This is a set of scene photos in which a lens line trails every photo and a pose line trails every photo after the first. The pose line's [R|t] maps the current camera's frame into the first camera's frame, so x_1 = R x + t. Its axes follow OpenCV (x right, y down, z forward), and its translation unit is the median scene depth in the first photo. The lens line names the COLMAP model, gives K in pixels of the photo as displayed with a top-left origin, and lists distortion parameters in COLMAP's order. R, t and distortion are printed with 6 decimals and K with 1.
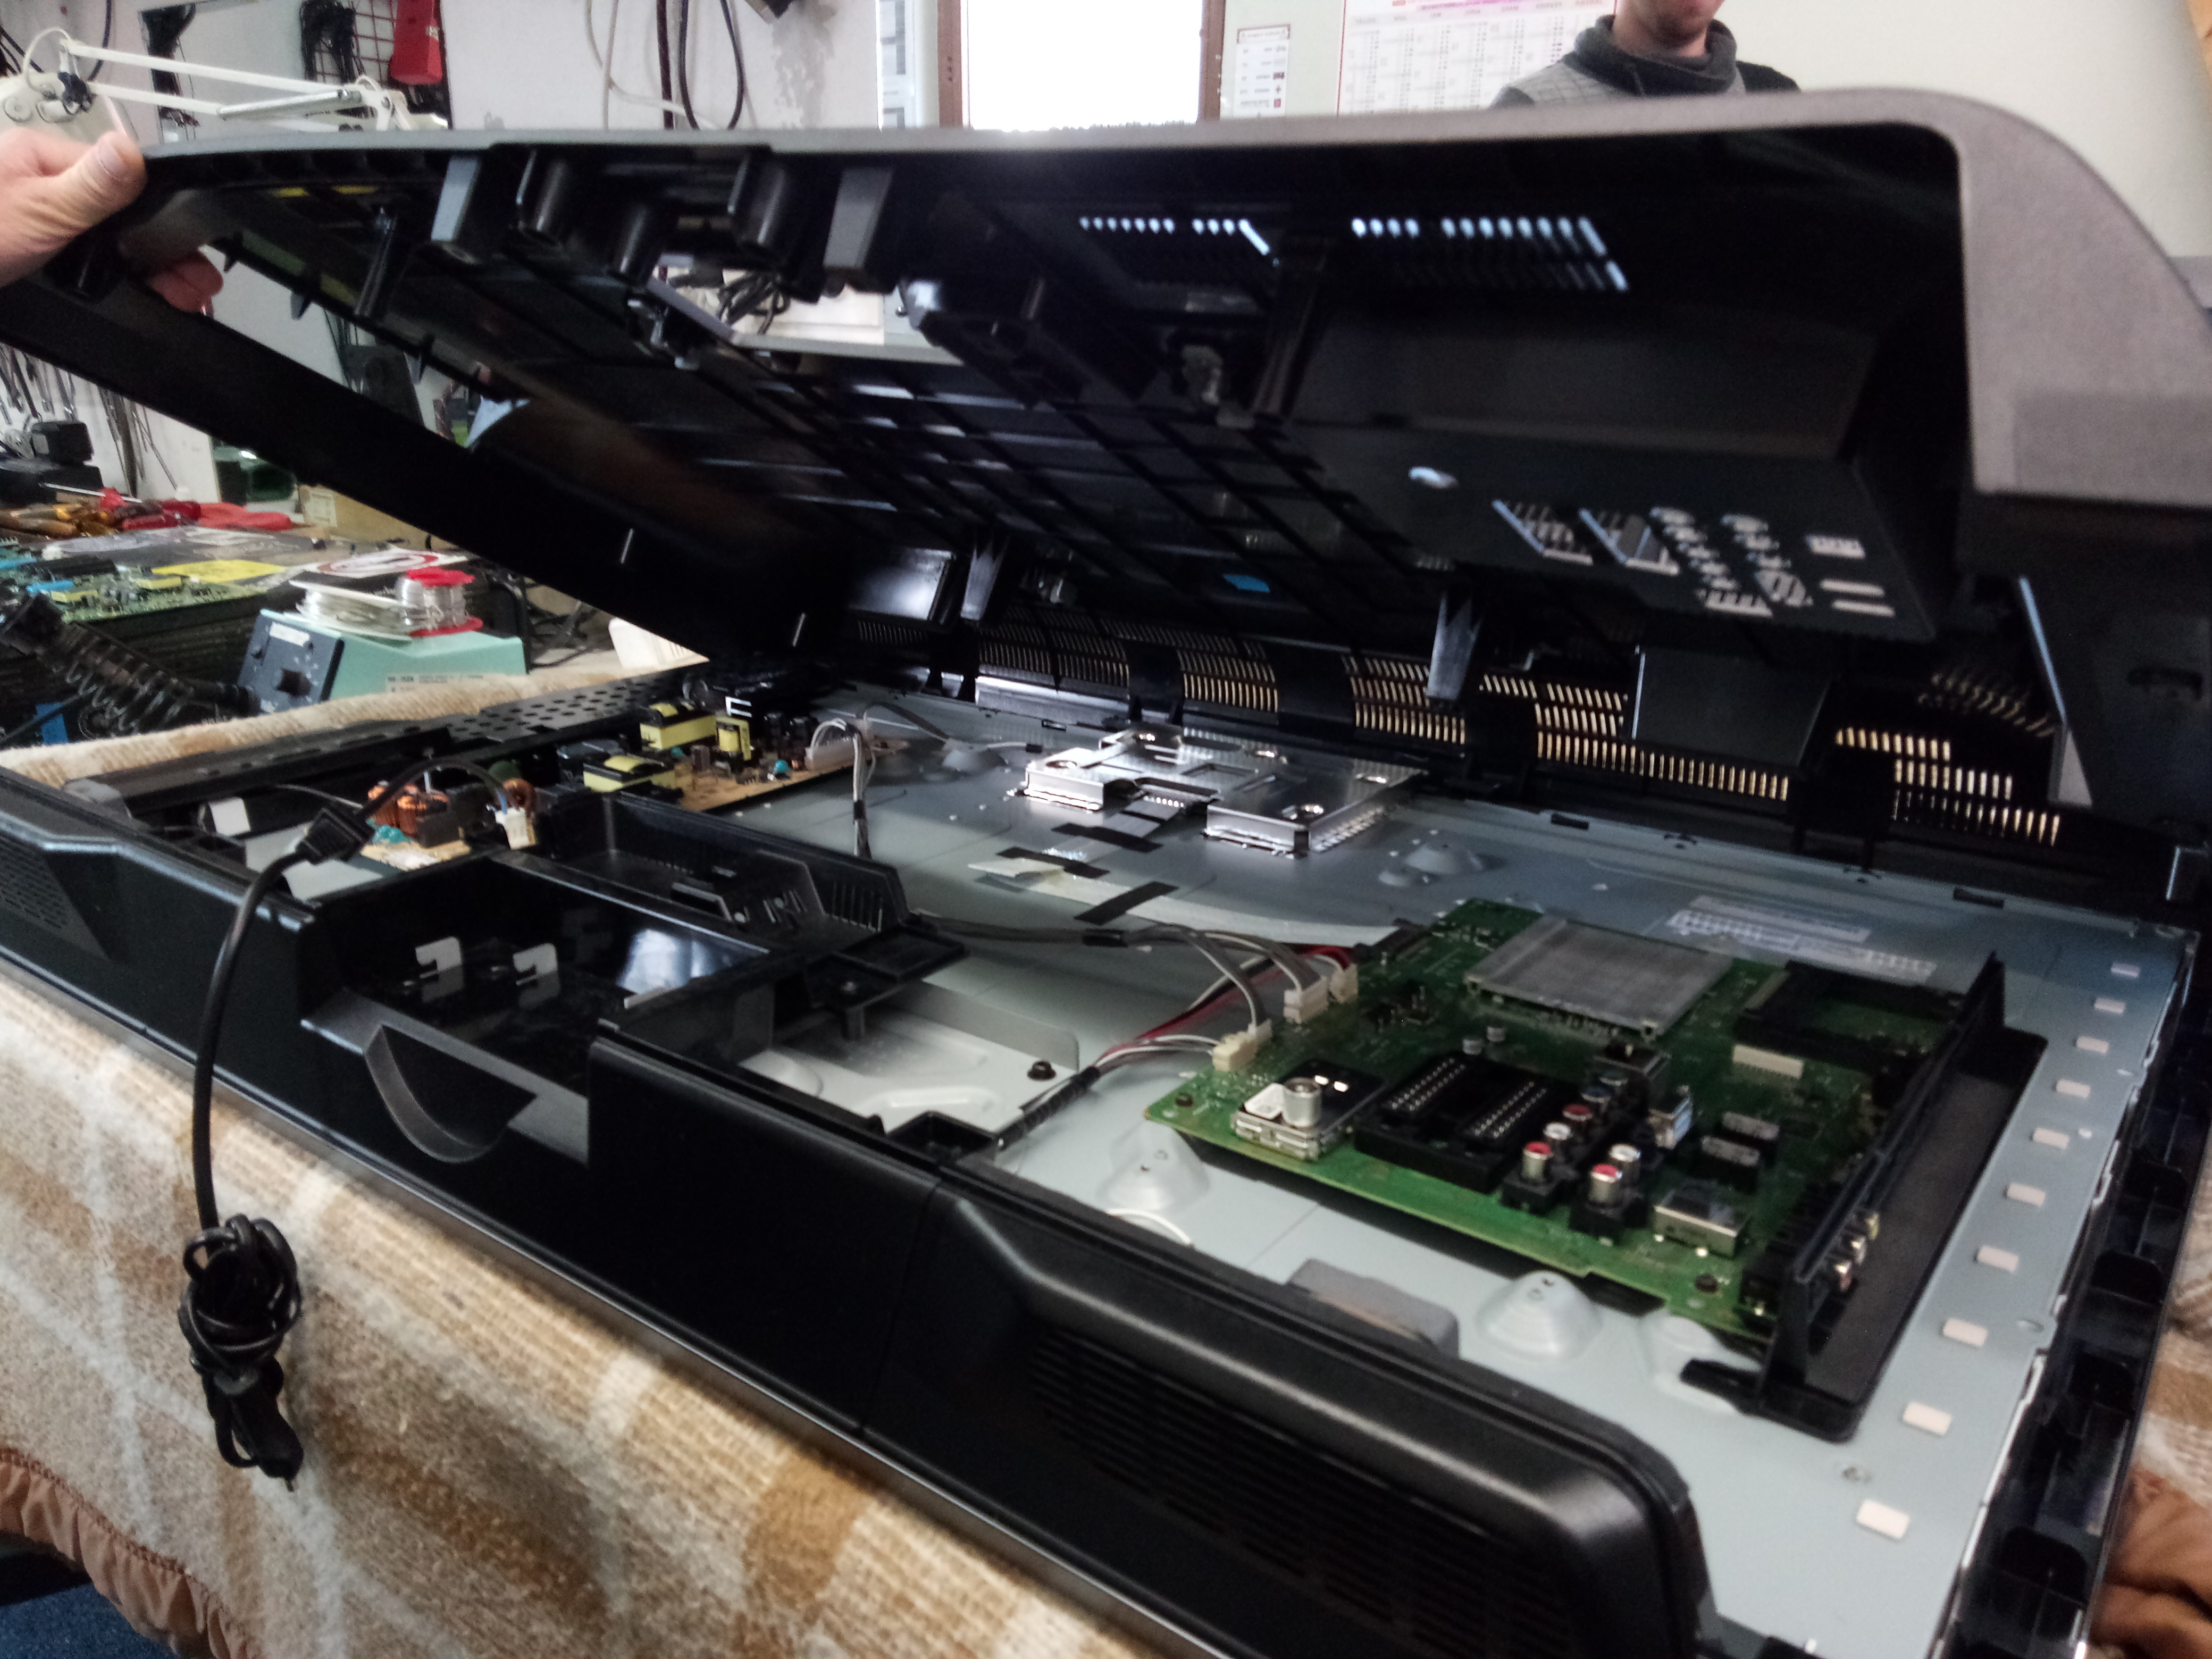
lens RADIAL K [[1618.4, 0, 1106.0], [0, 1618.4, 829.5], [0, 0, 1]] dist [0.119926, -0.219110]
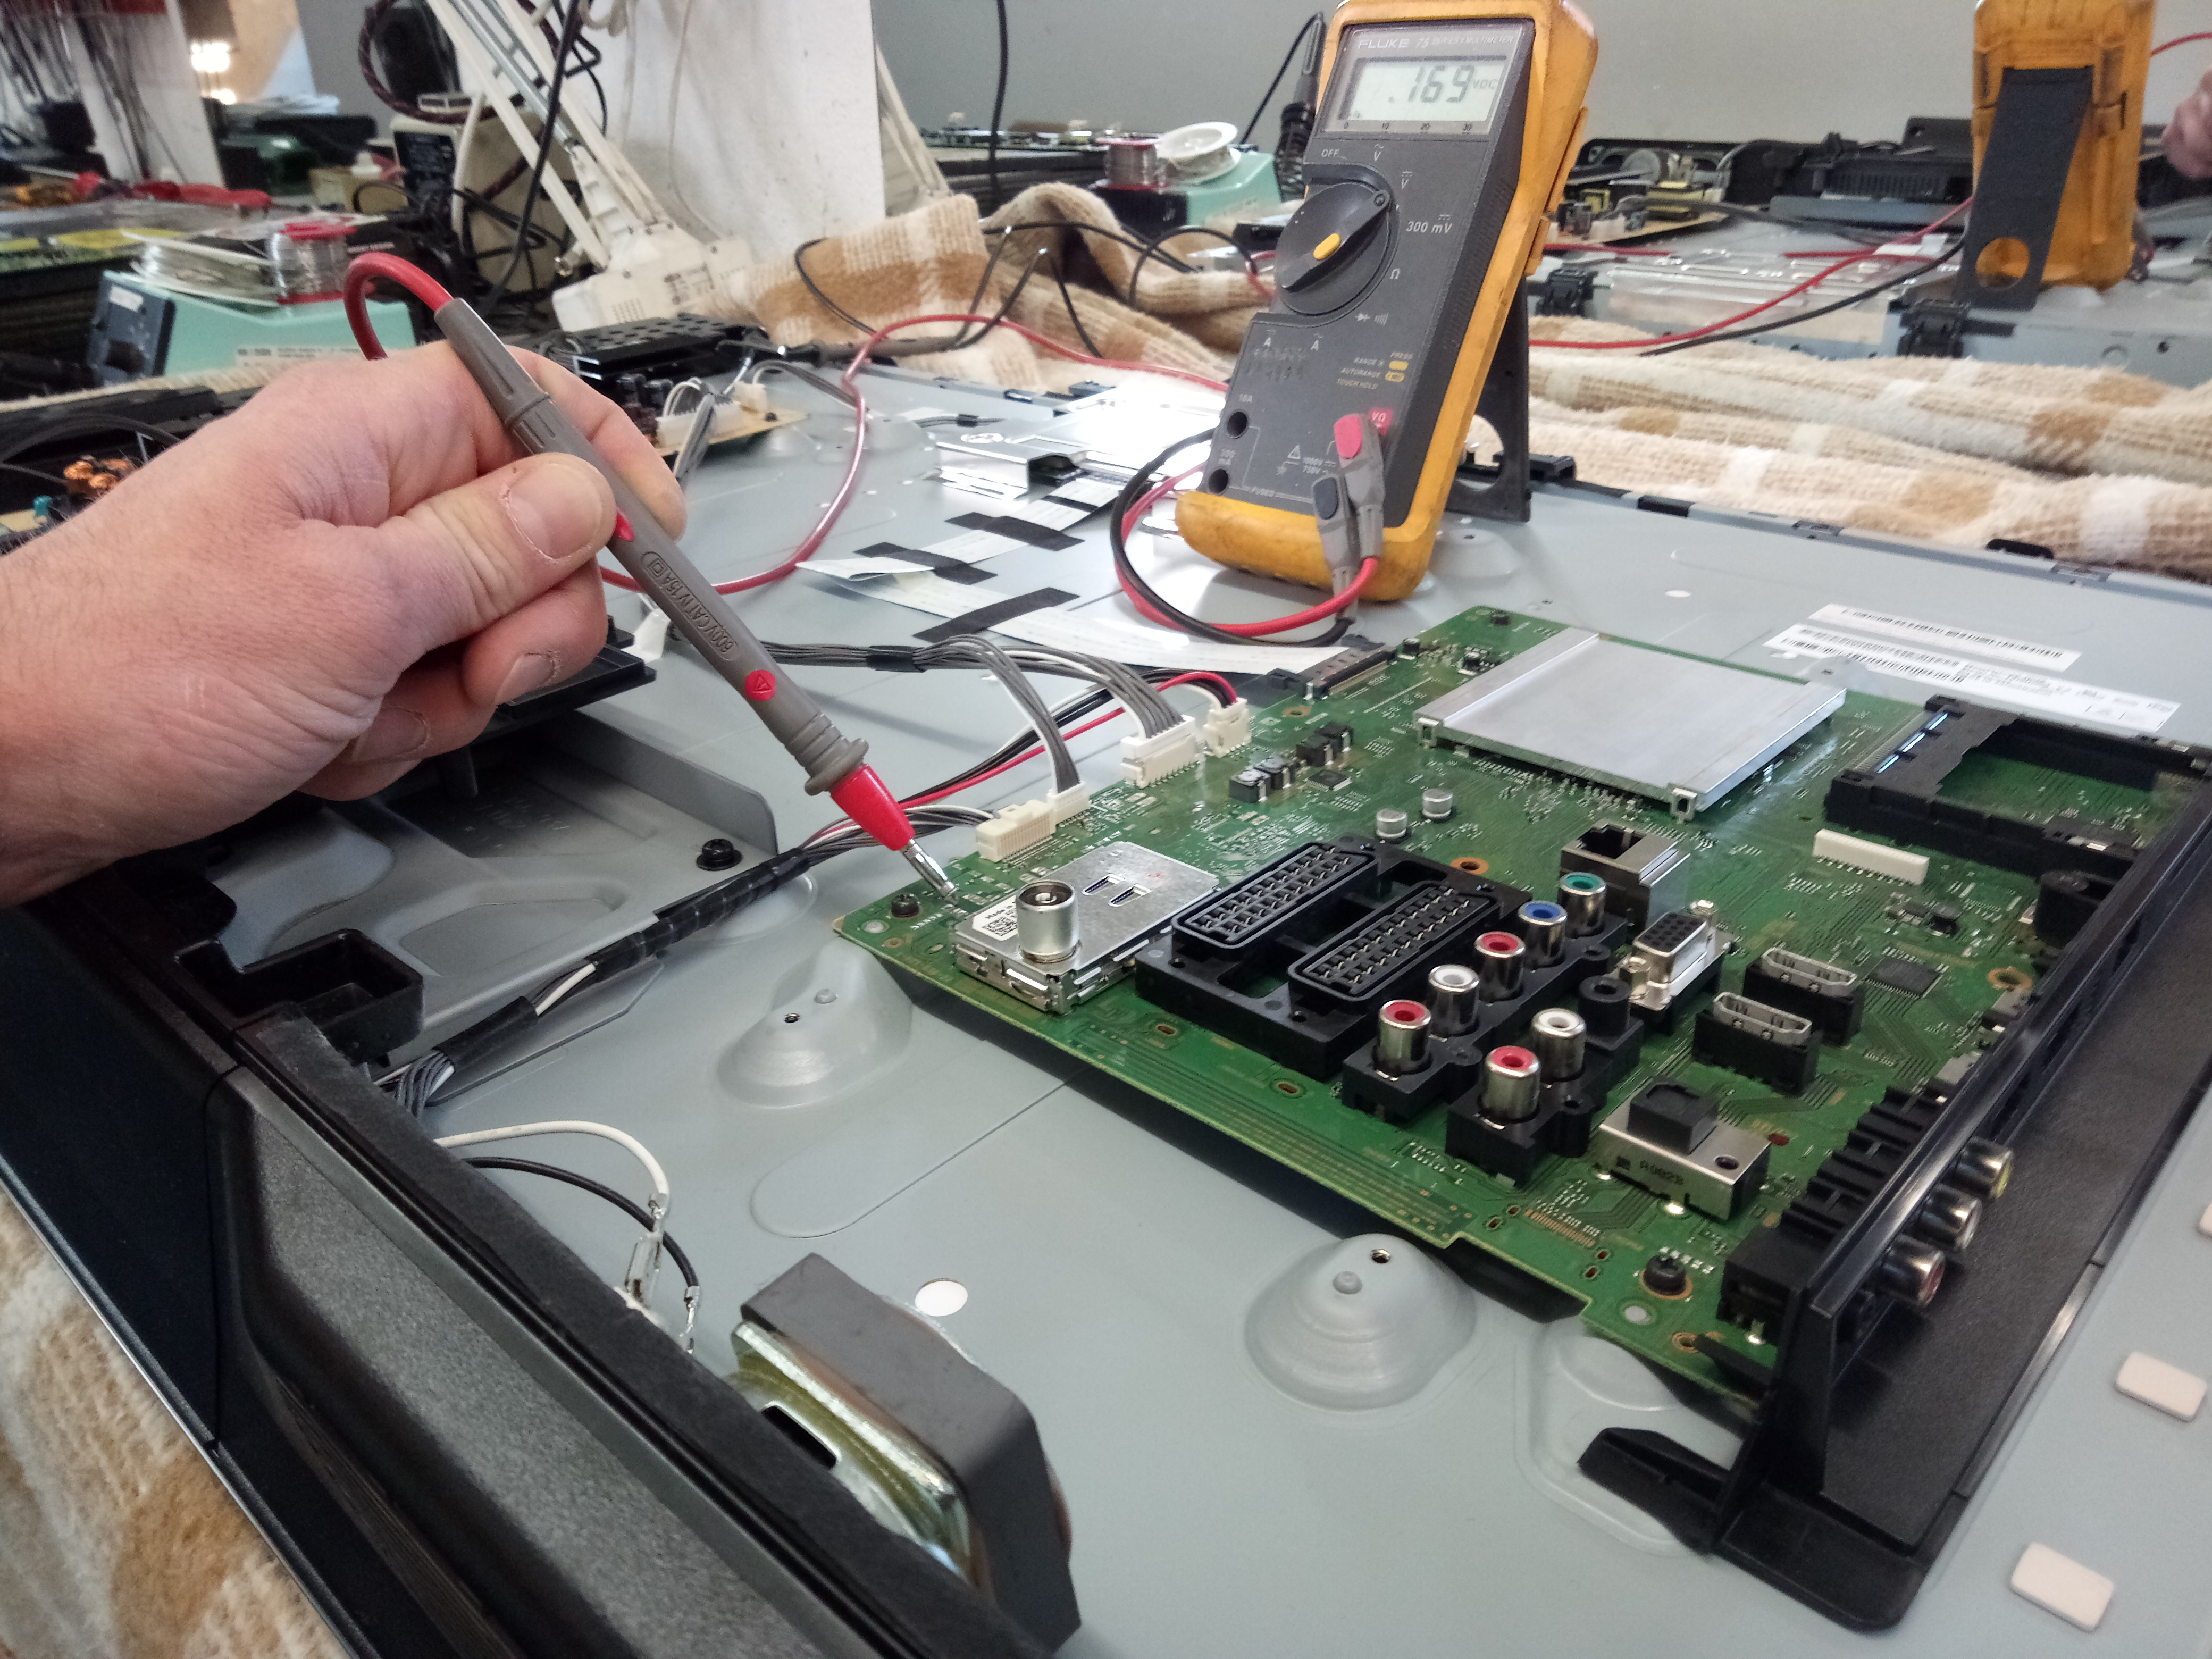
lens RADIAL K [[1690.5, 0, 1107.6], [0, 1690.5, 743.0], [0, 0, 1]] dist [0.087274, -0.140669]
pose [[0.994078, 0.011399, -0.108065, 0.189664], [-0.000330, 0.994795, 0.101900, 0.034126], [0.108664, -0.101261, 0.988908, 0.344342]]
